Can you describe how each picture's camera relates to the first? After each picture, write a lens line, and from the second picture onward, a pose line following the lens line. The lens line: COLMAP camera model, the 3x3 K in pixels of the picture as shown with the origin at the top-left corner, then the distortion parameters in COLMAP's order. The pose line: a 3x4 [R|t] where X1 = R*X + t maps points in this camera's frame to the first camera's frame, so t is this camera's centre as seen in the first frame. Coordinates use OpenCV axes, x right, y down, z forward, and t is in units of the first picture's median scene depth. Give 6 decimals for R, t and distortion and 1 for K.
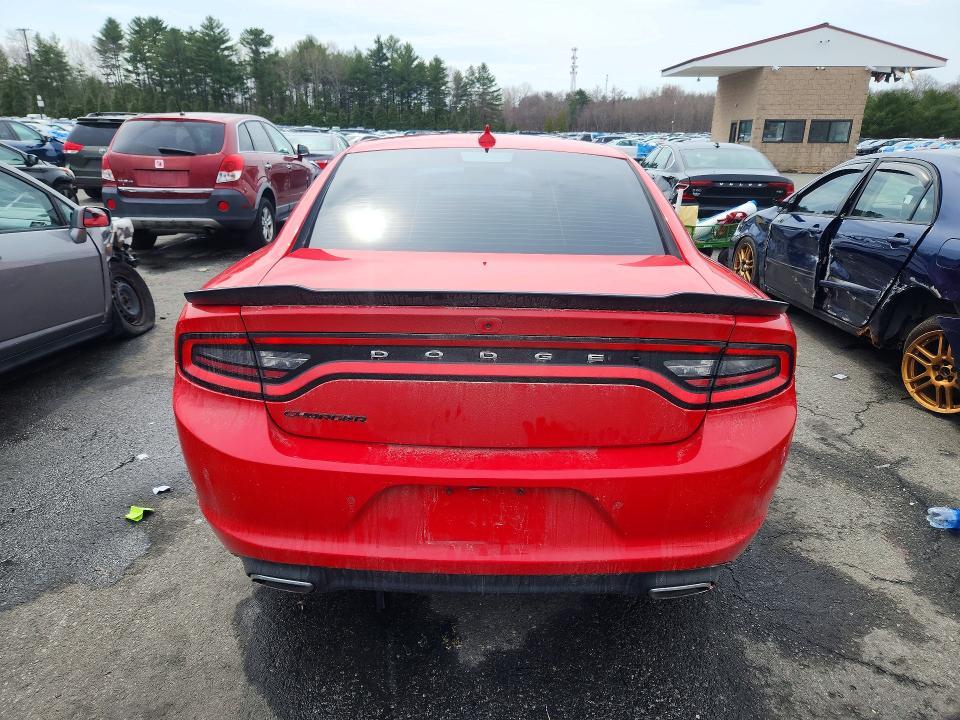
lens RADIAL K [[678.7, 0, 486.3], [0, 678.7, 359.3], [0, 0, 1]] dist [0.008728, -0.004916]
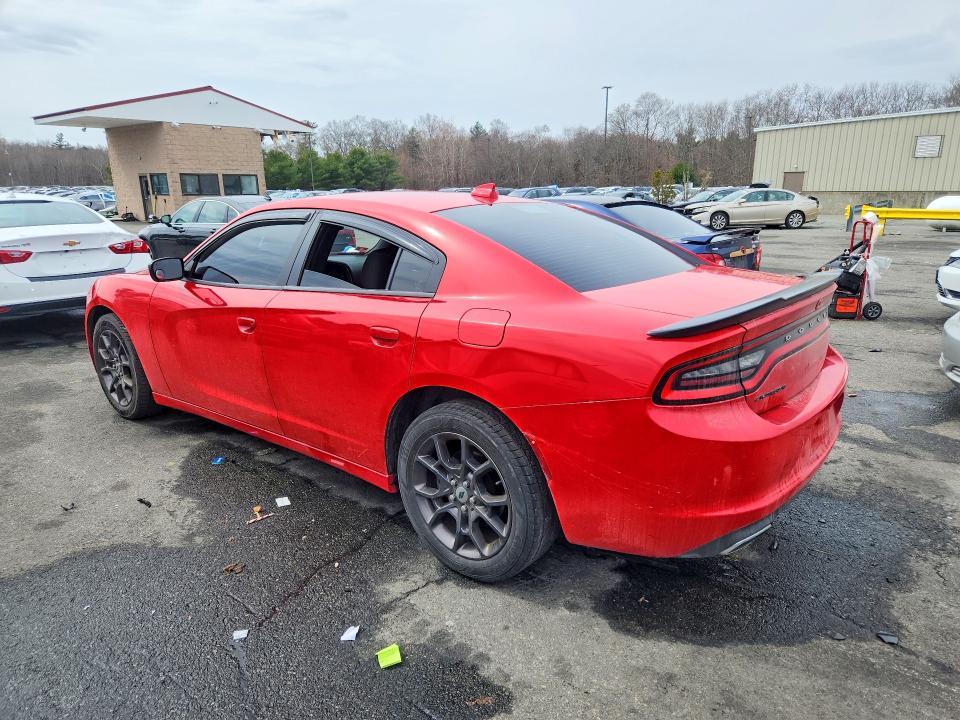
lens RADIAL K [[678.7, 0, 486.3], [0, 678.7, 359.3], [0, 0, 1]] dist [0.008728, -0.004916]
pose [[0.609958, -0.201072, 0.766499, -0.150509], [0.254860, 0.965658, 0.050506, -0.018341], [-0.750332, 0.164544, 0.640256, 0.050620]]
